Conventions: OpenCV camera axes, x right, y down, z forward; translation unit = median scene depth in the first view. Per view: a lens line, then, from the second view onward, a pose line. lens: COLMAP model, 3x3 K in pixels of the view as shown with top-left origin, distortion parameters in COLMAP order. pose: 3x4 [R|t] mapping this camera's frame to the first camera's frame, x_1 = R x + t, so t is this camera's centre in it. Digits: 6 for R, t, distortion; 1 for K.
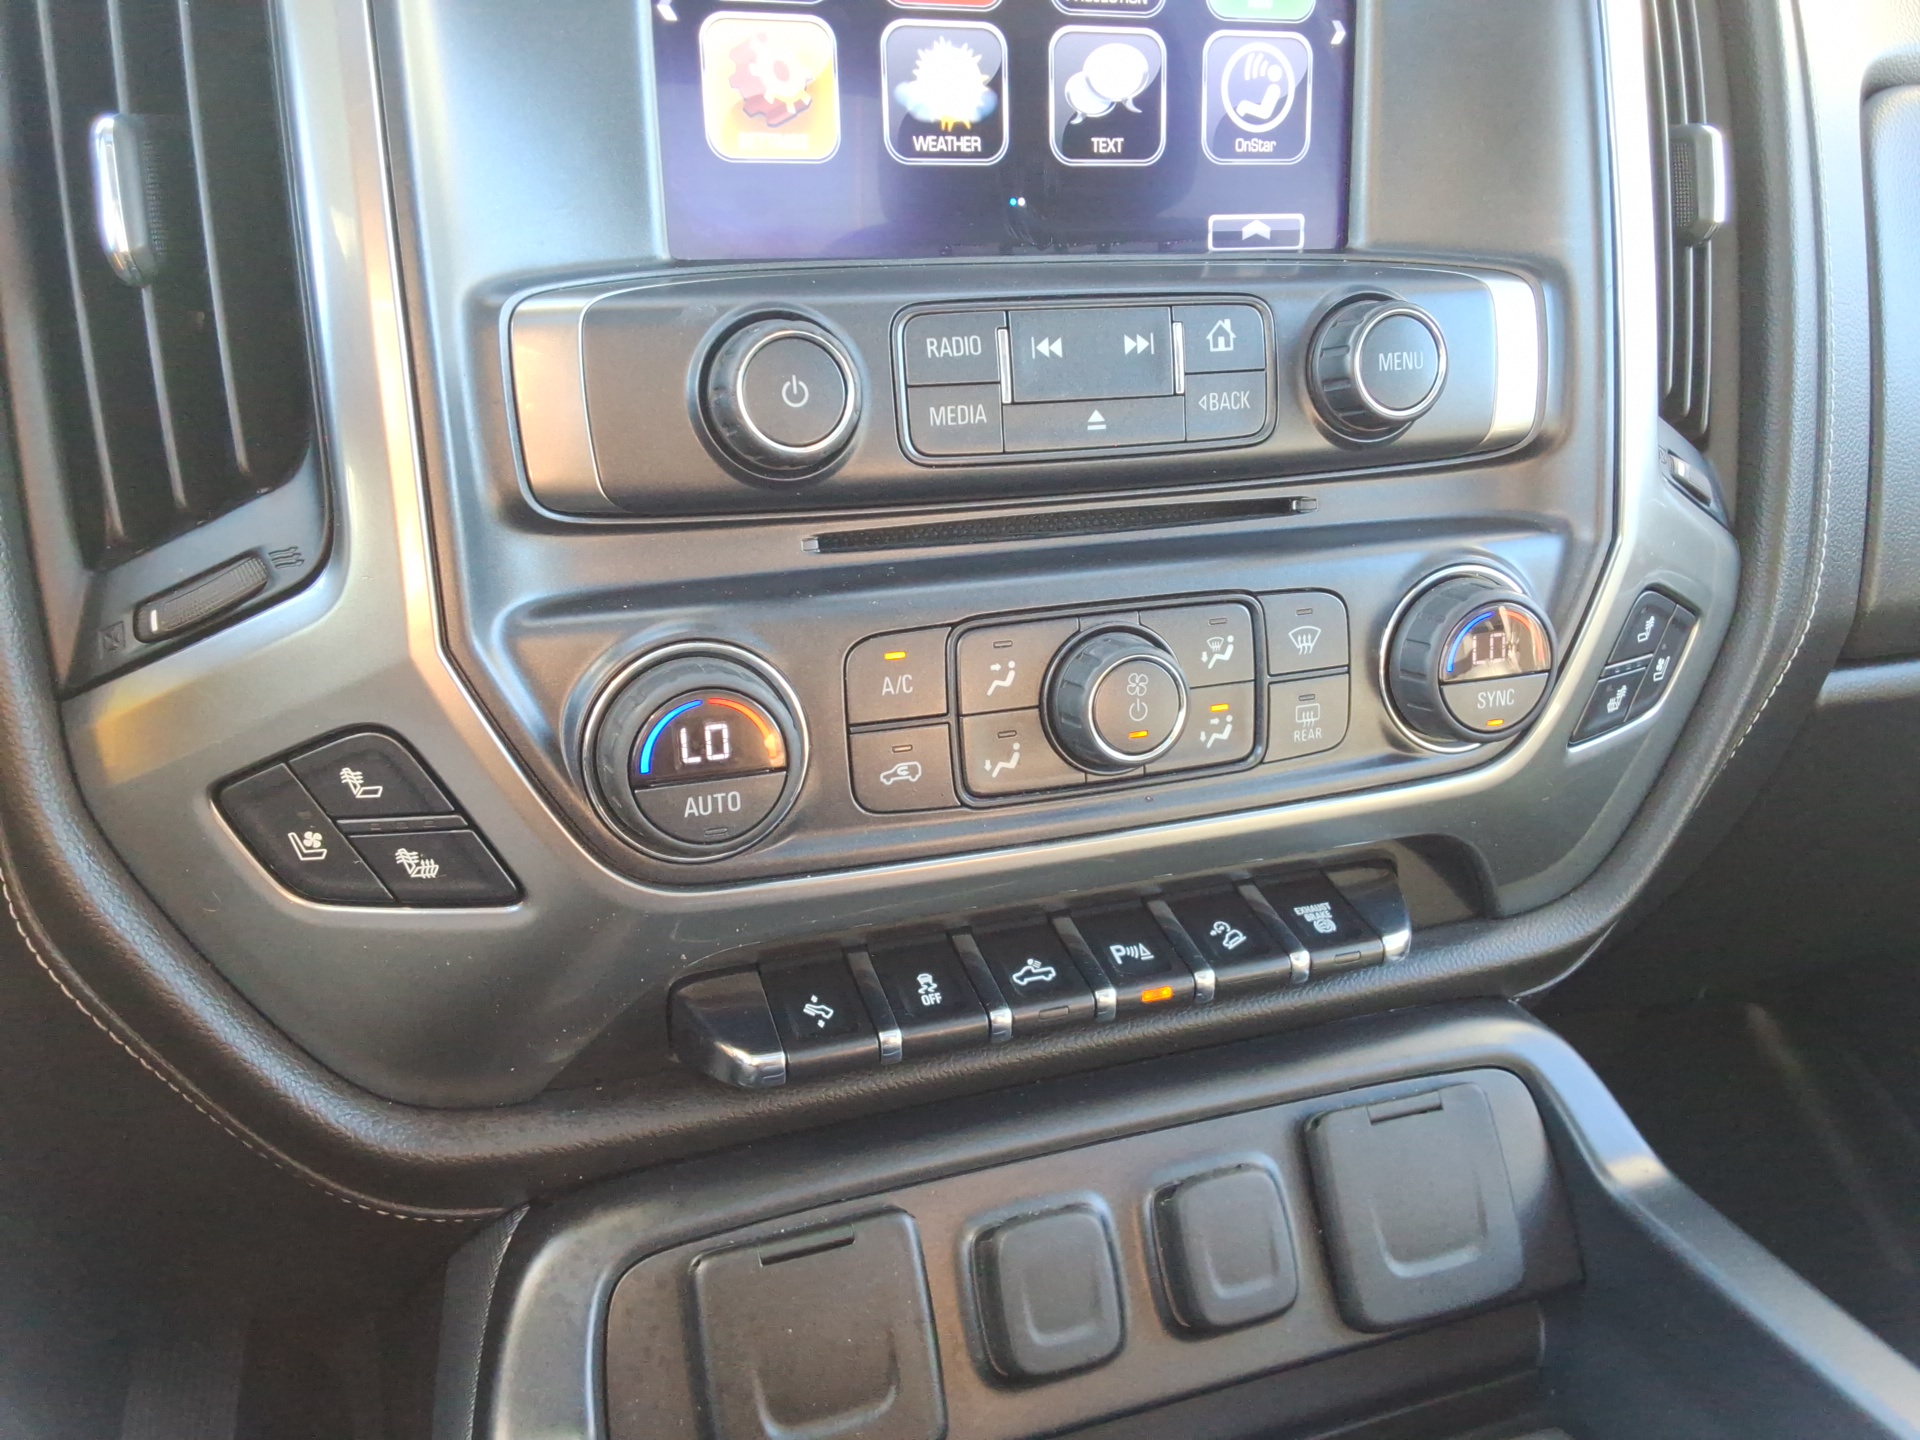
lens RADIAL K [[1538.9, 0, 965.2], [0, 1538.9, 704.7], [0, 0, 1]] dist [0.103663, -0.169400]
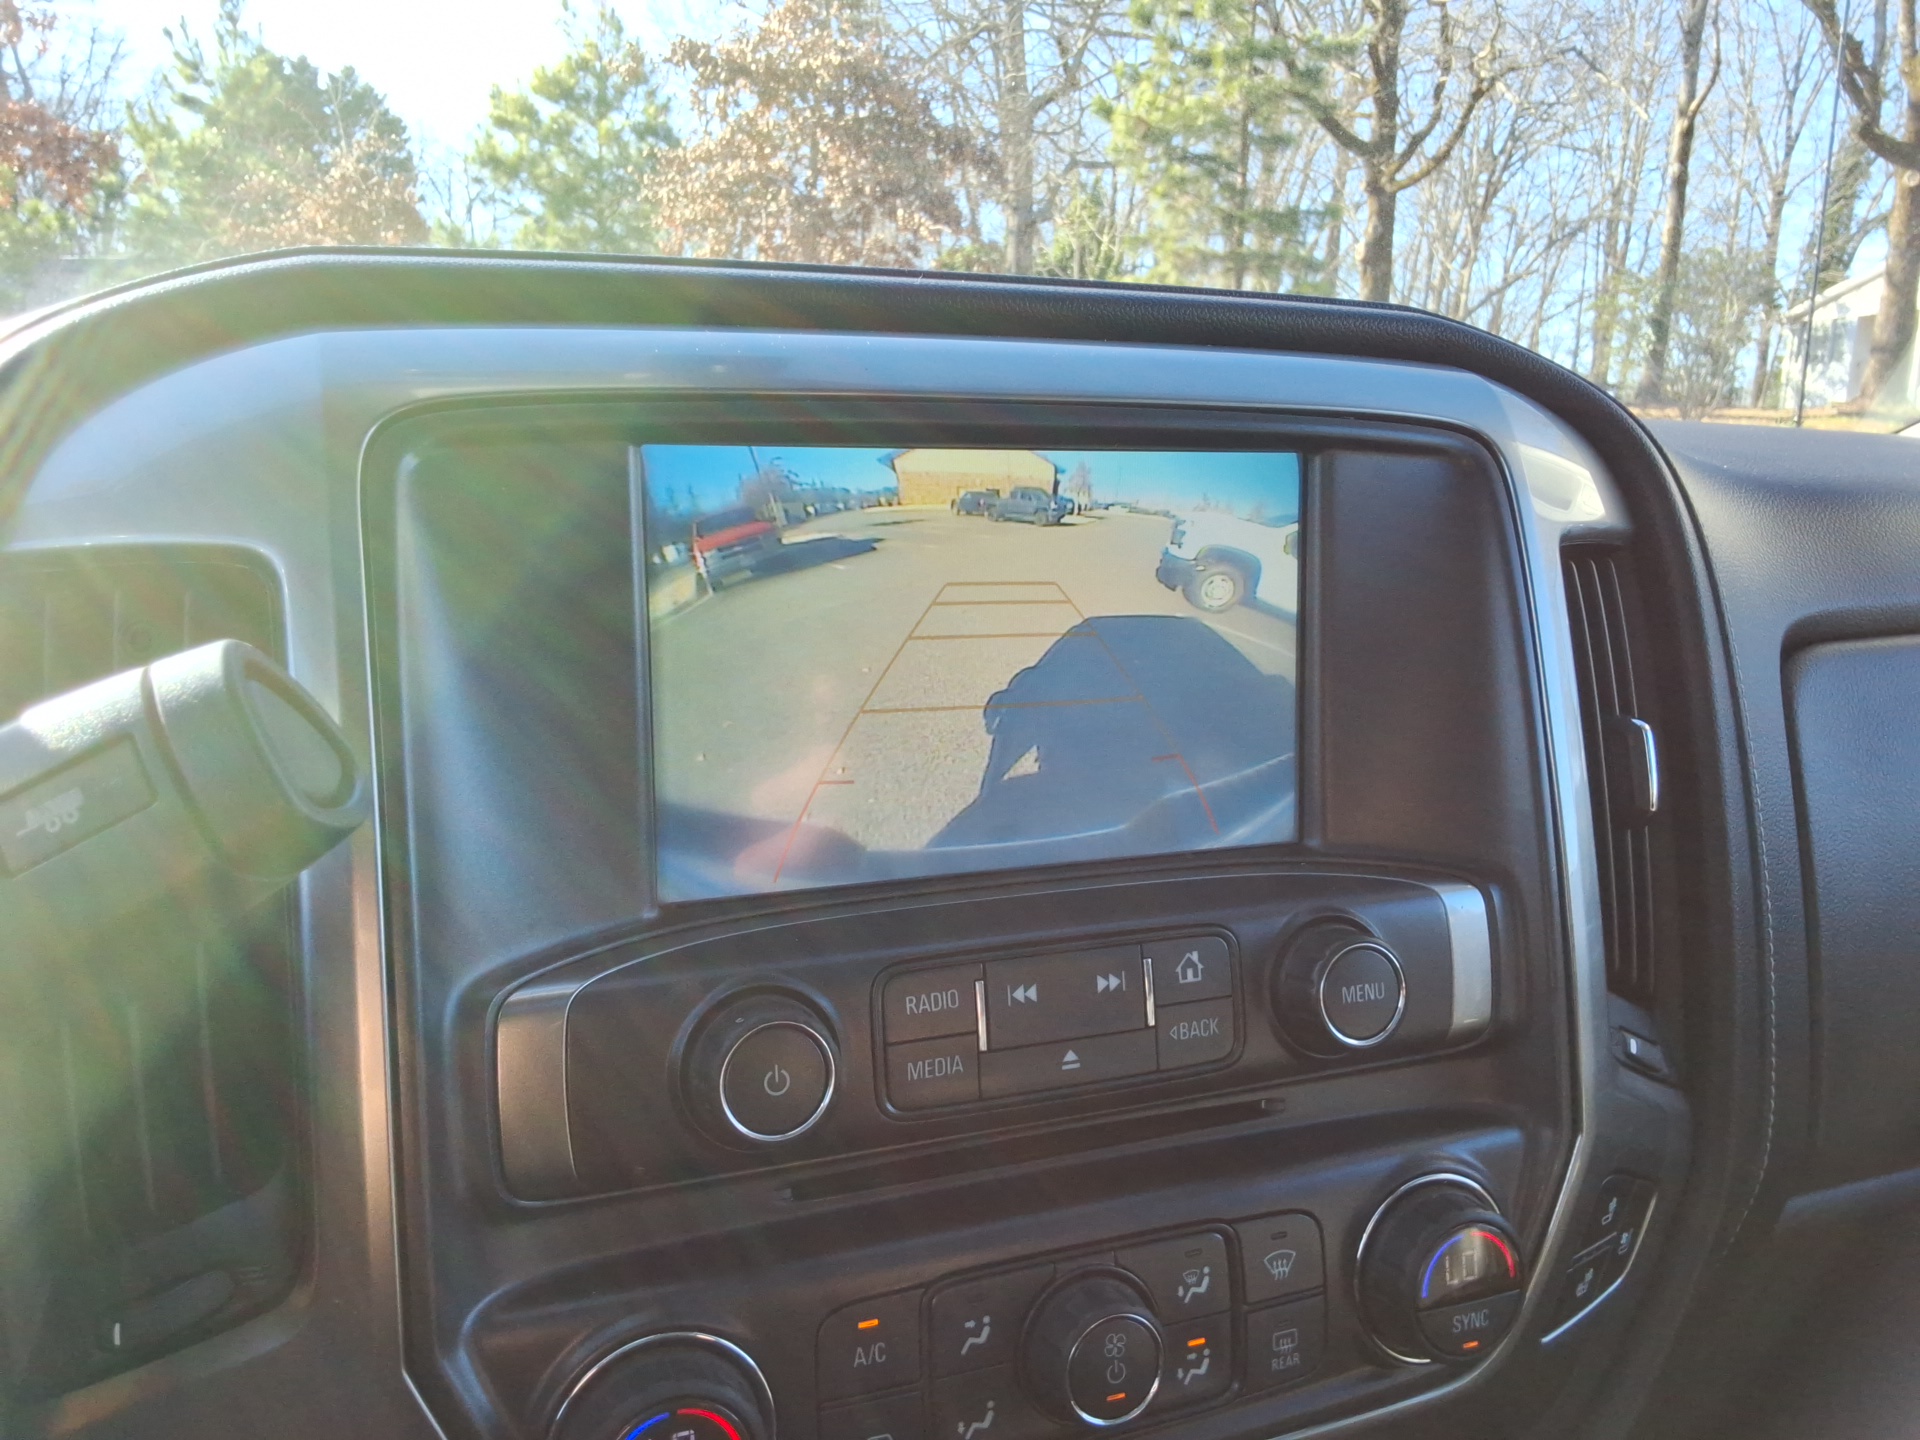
lens RADIAL K [[1538.9, 0, 965.2], [0, 1538.9, 704.7], [0, 0, 1]] dist [0.103663, -0.169400]
pose [[0.999069, 0.010658, 0.041799, -0.027521], [-0.004361, 0.988988, -0.147930, -0.255393], [-0.042916, 0.147610, 0.988114, -0.028898]]
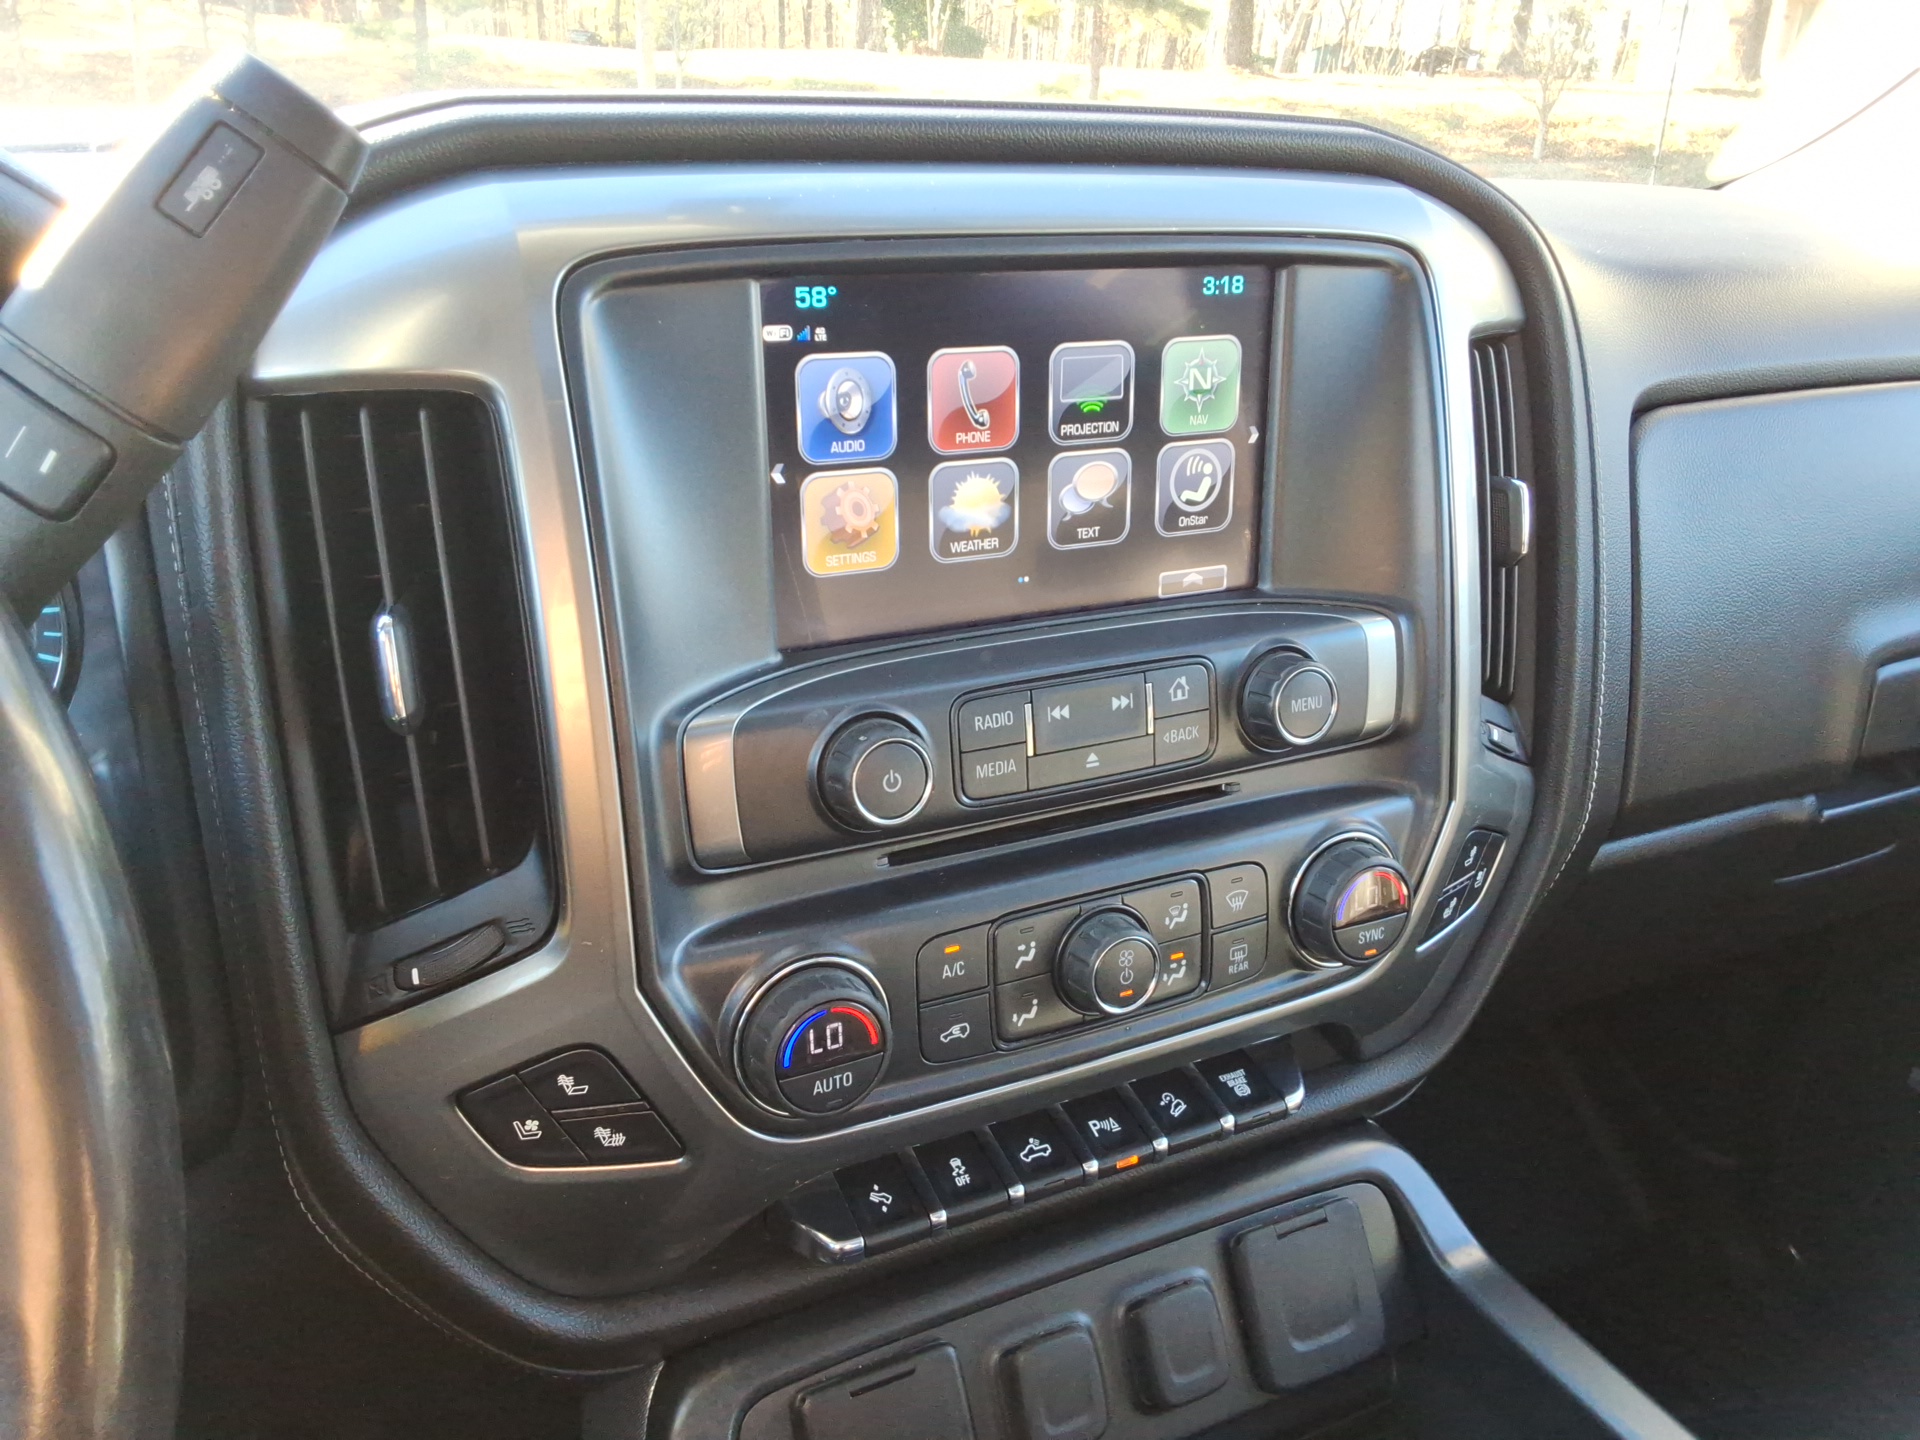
lens RADIAL K [[1538.9, 0, 965.2], [0, 1538.9, 704.7], [0, 0, 1]] dist [0.103663, -0.169400]
pose [[0.991386, -0.018977, 0.129590, -0.190787], [0.012348, 0.998583, 0.051762, -0.293012], [-0.130389, -0.049716, 0.990216, -0.298465]]
